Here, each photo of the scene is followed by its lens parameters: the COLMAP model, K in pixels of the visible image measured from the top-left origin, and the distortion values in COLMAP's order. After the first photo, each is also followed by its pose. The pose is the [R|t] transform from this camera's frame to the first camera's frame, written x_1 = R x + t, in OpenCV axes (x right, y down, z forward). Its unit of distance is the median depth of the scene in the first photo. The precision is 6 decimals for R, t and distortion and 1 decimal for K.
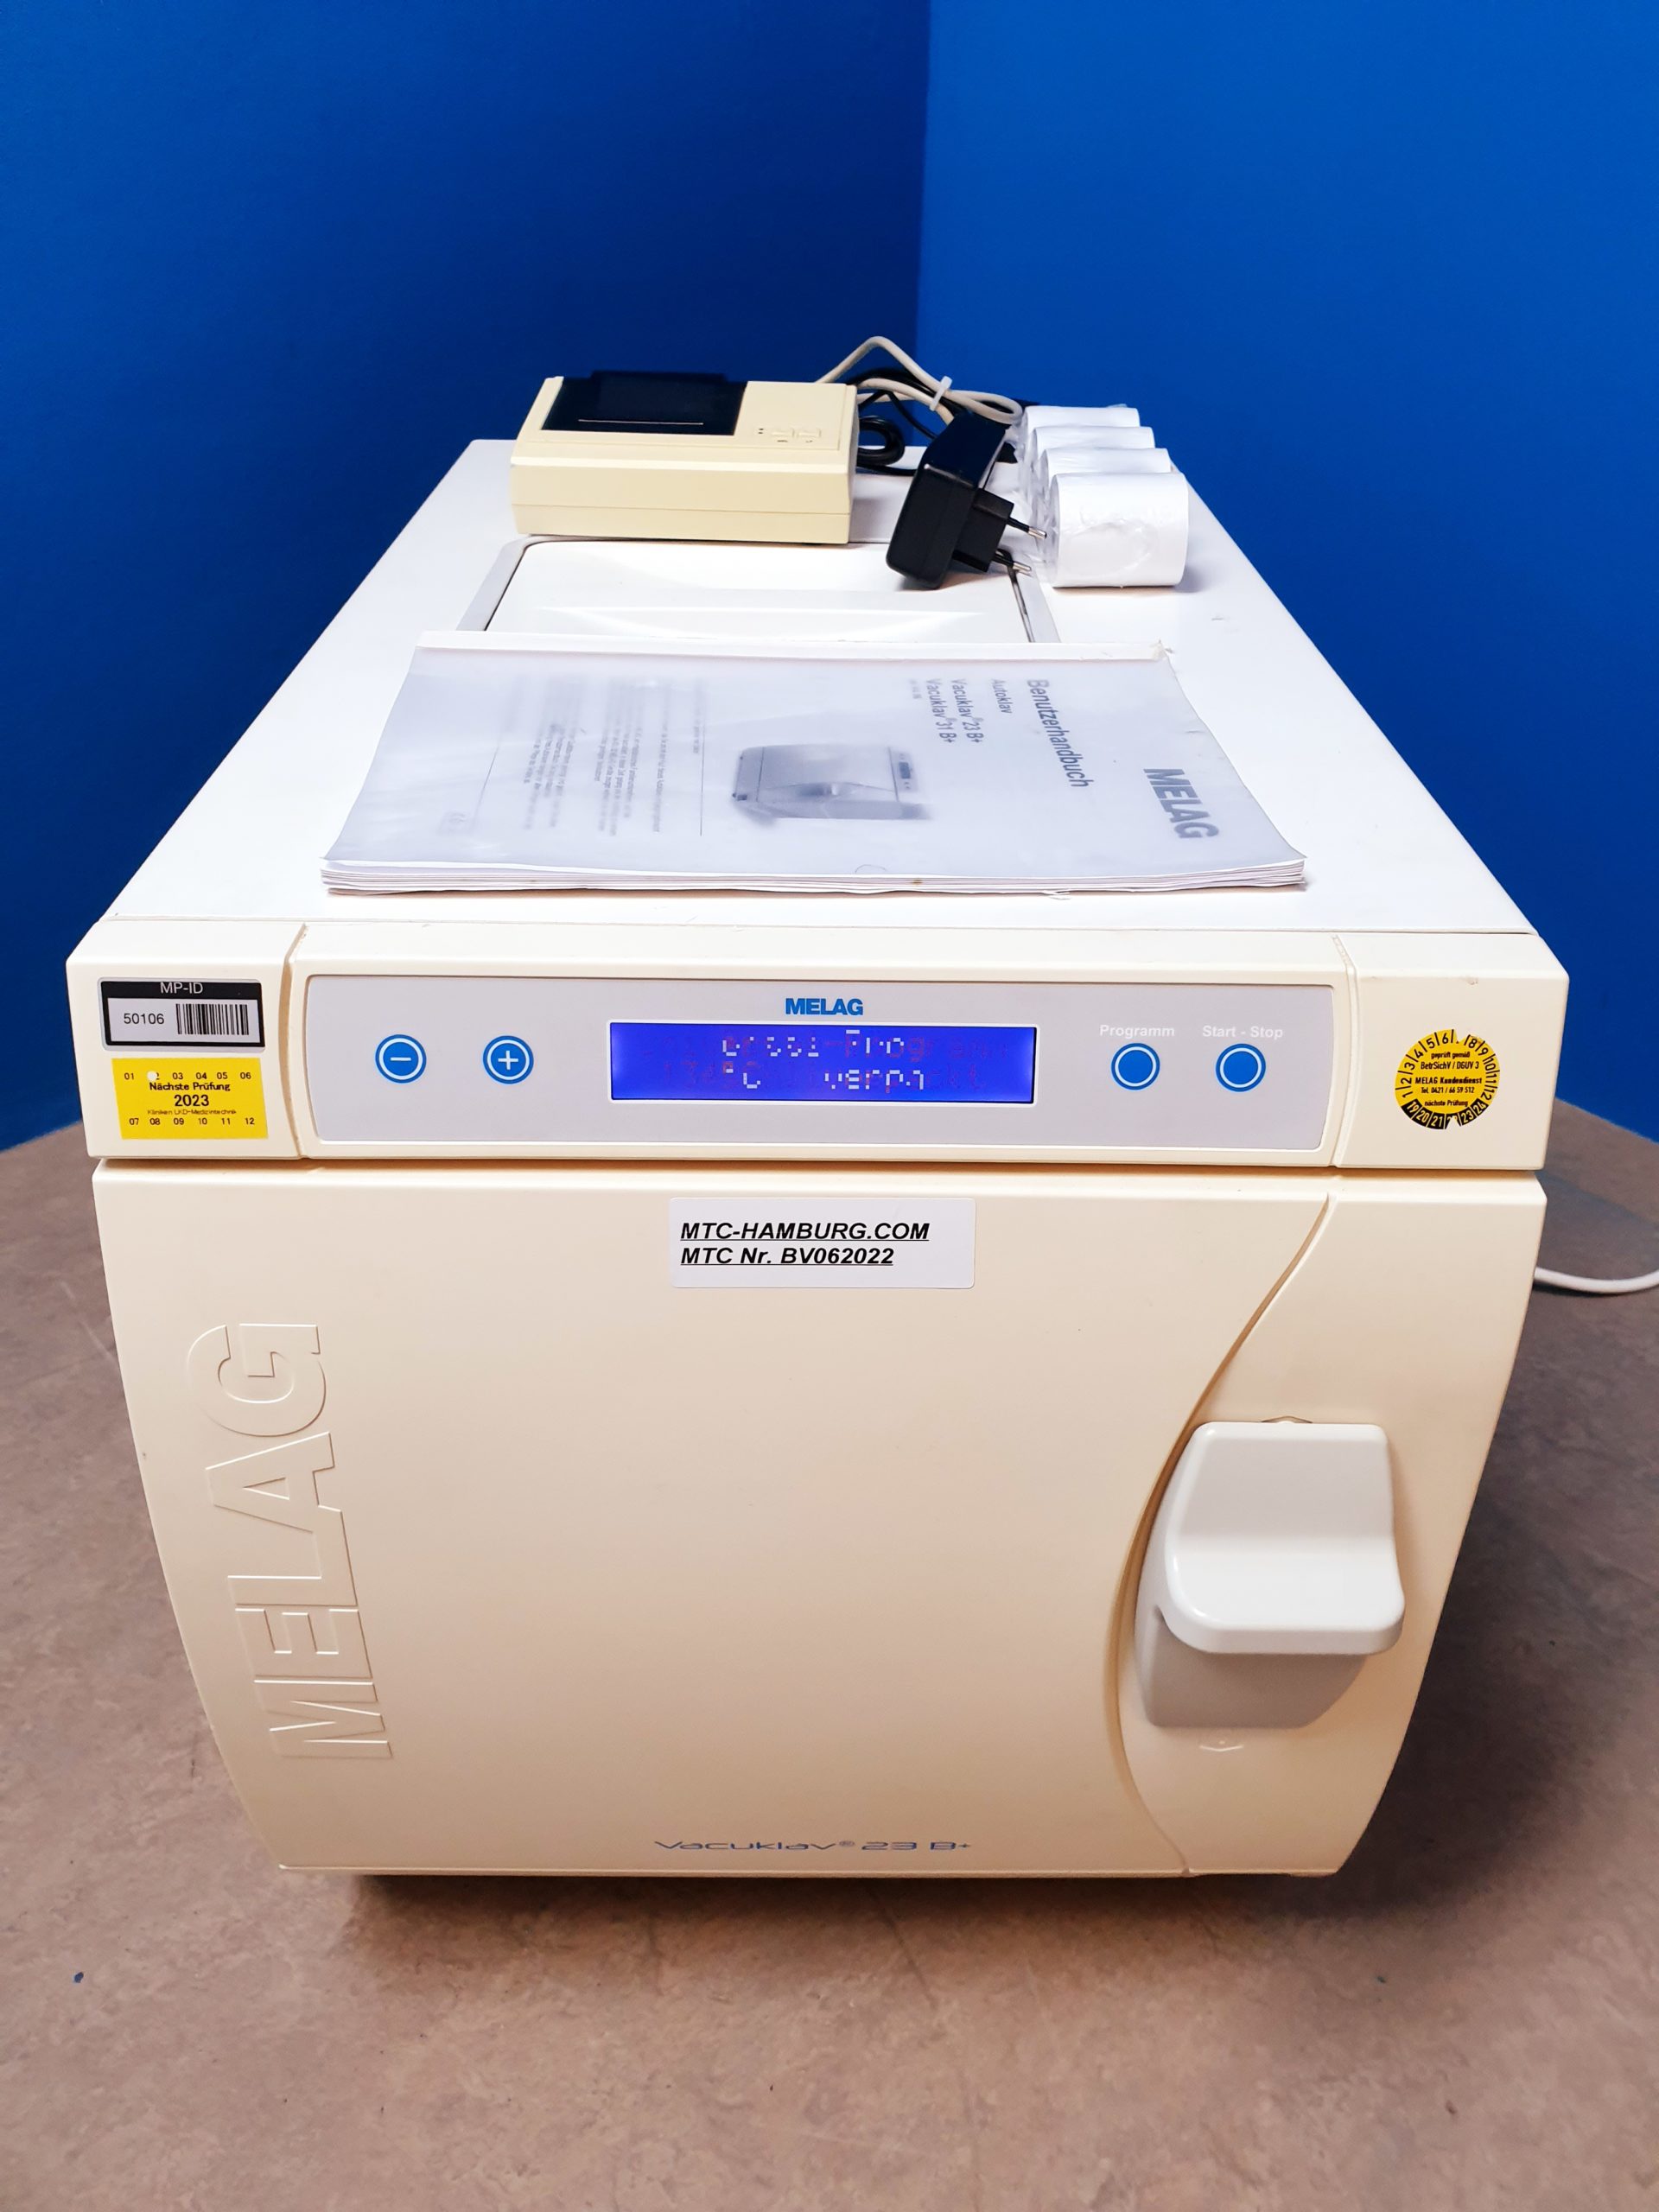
lens RADIAL K [[1663.0, 0, 829.5], [0, 1663.0, 1106.0], [0, 0, 1]] dist [-0.087614, -0.000998]
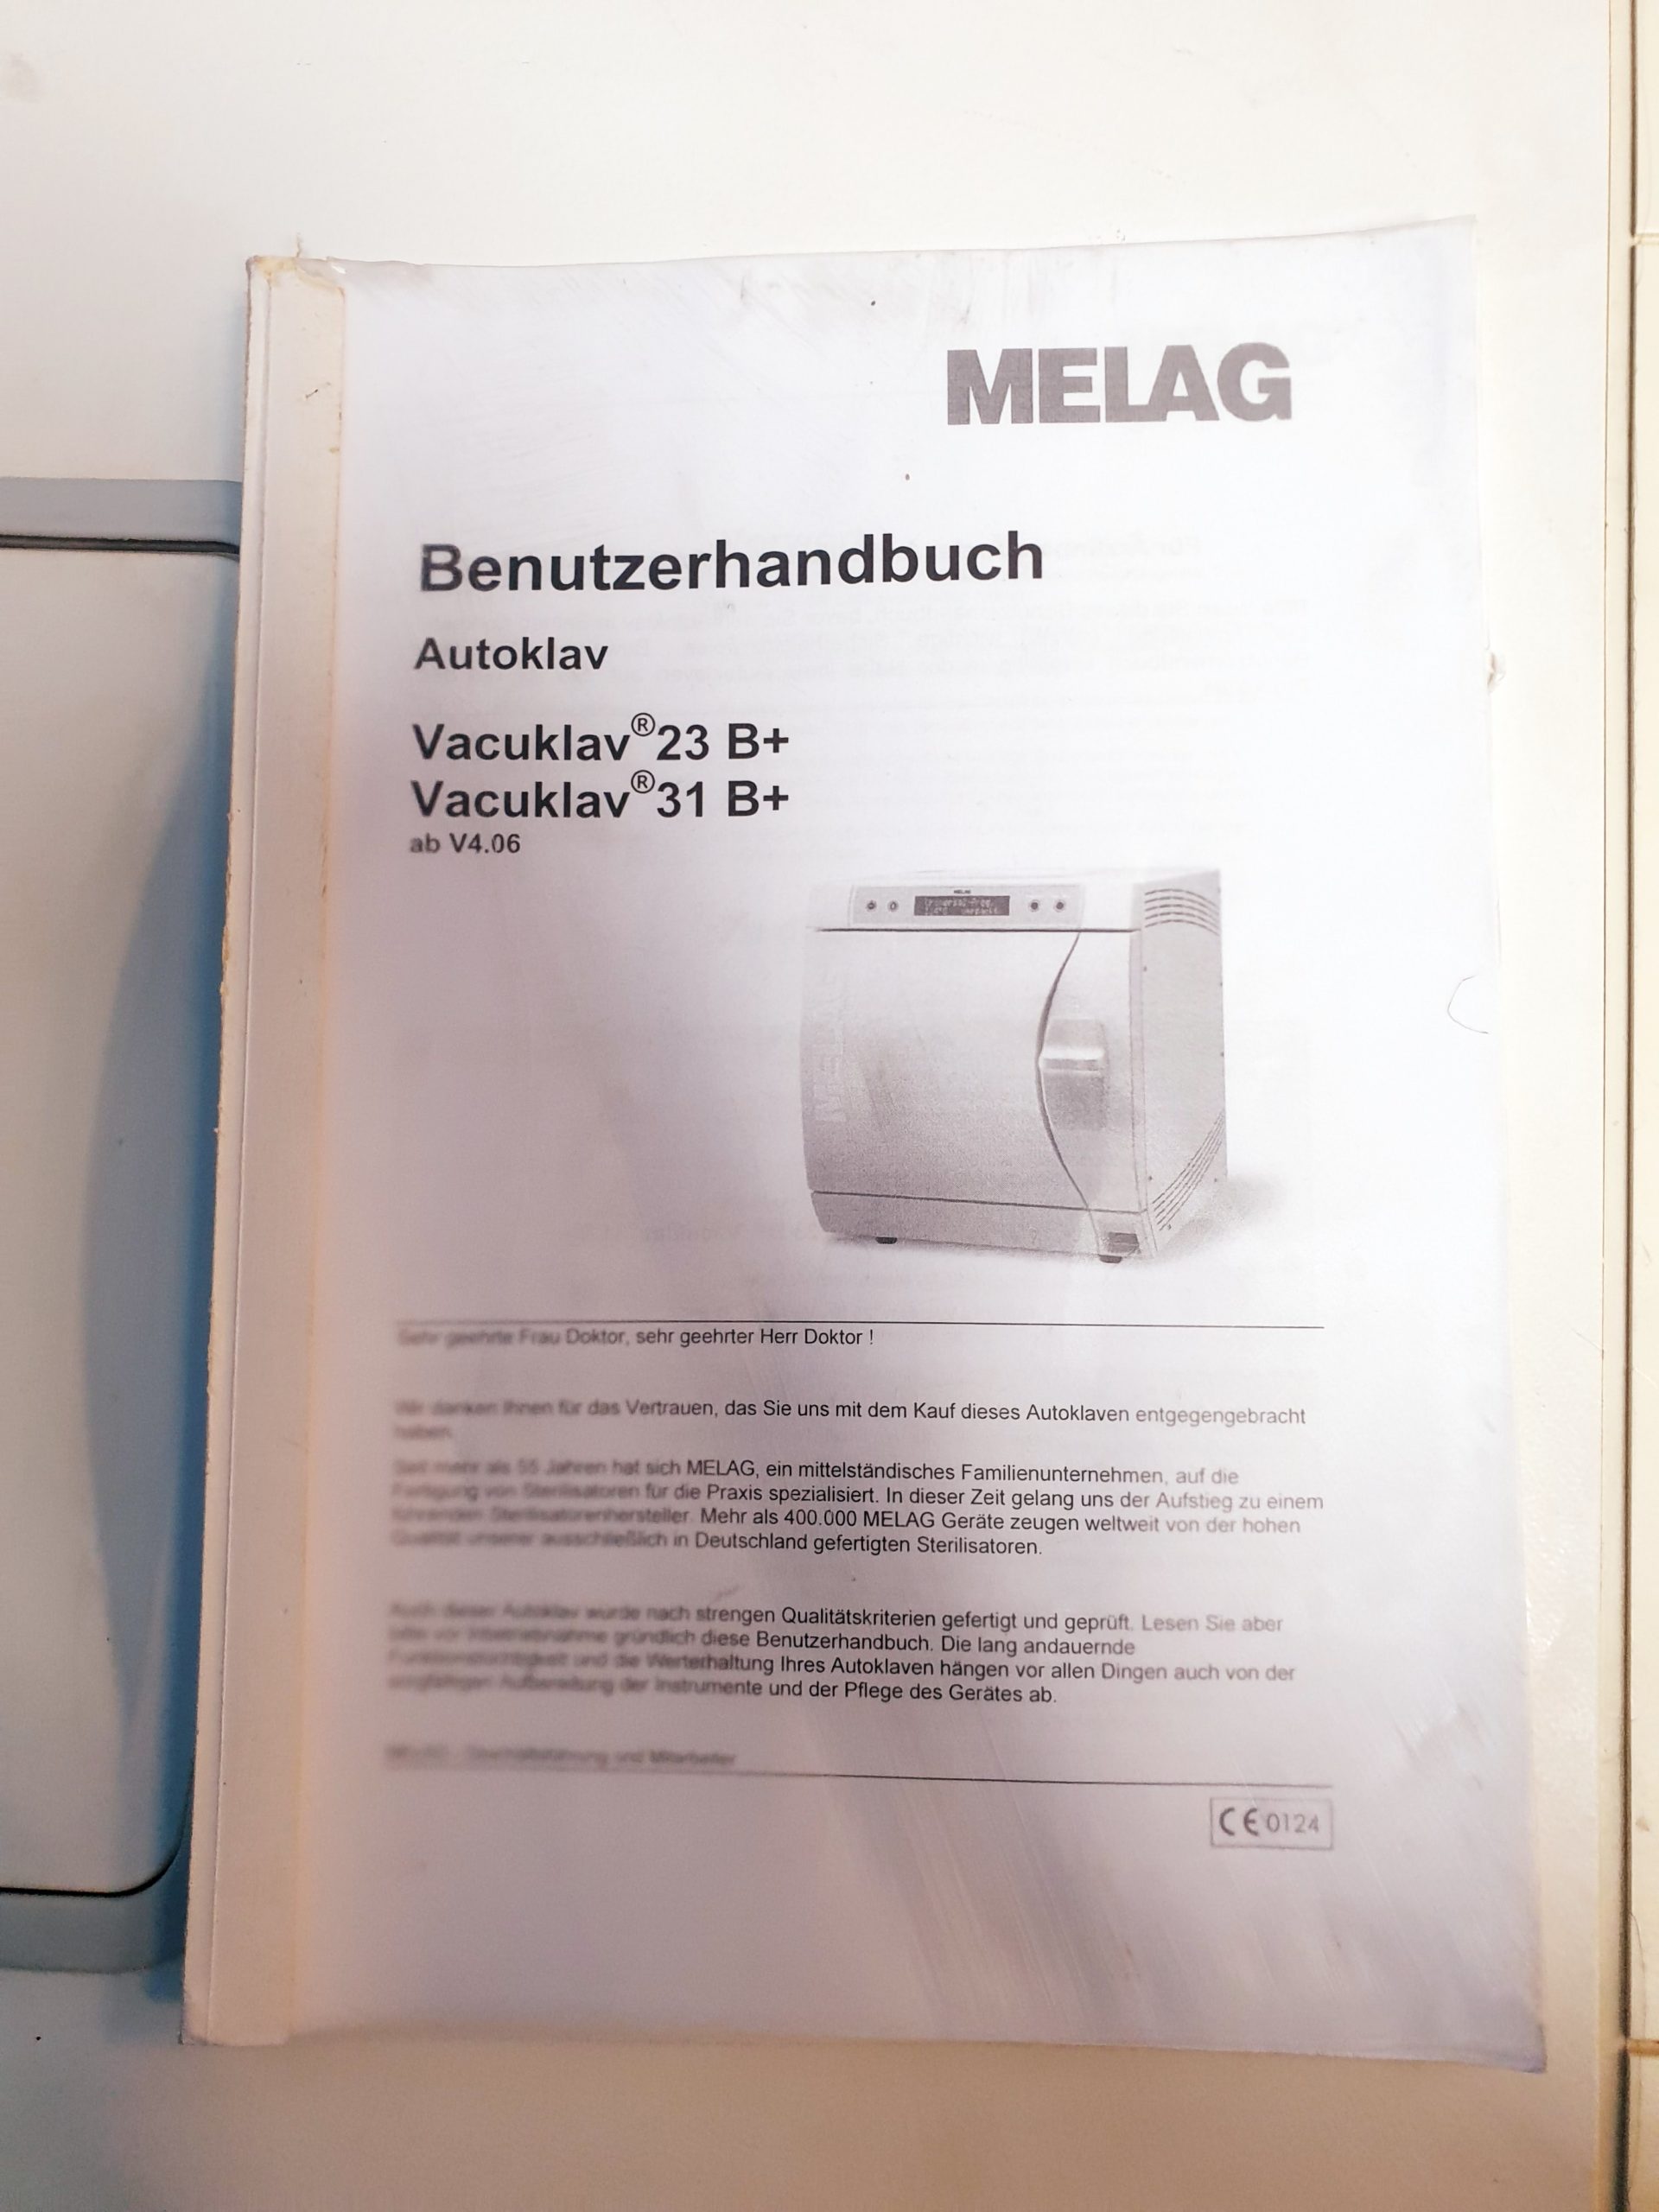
lens RADIAL K [[1663.0, 0, 829.5], [0, 1663.0, 1106.0], [0, 0, 1]] dist [-0.087614, -0.000998]
pose [[0.053506, -0.997142, 0.053345, -0.041365], [0.621426, 0.075067, 0.779868, -0.606869], [-0.781644, -0.008578, 0.623666, 0.741051]]
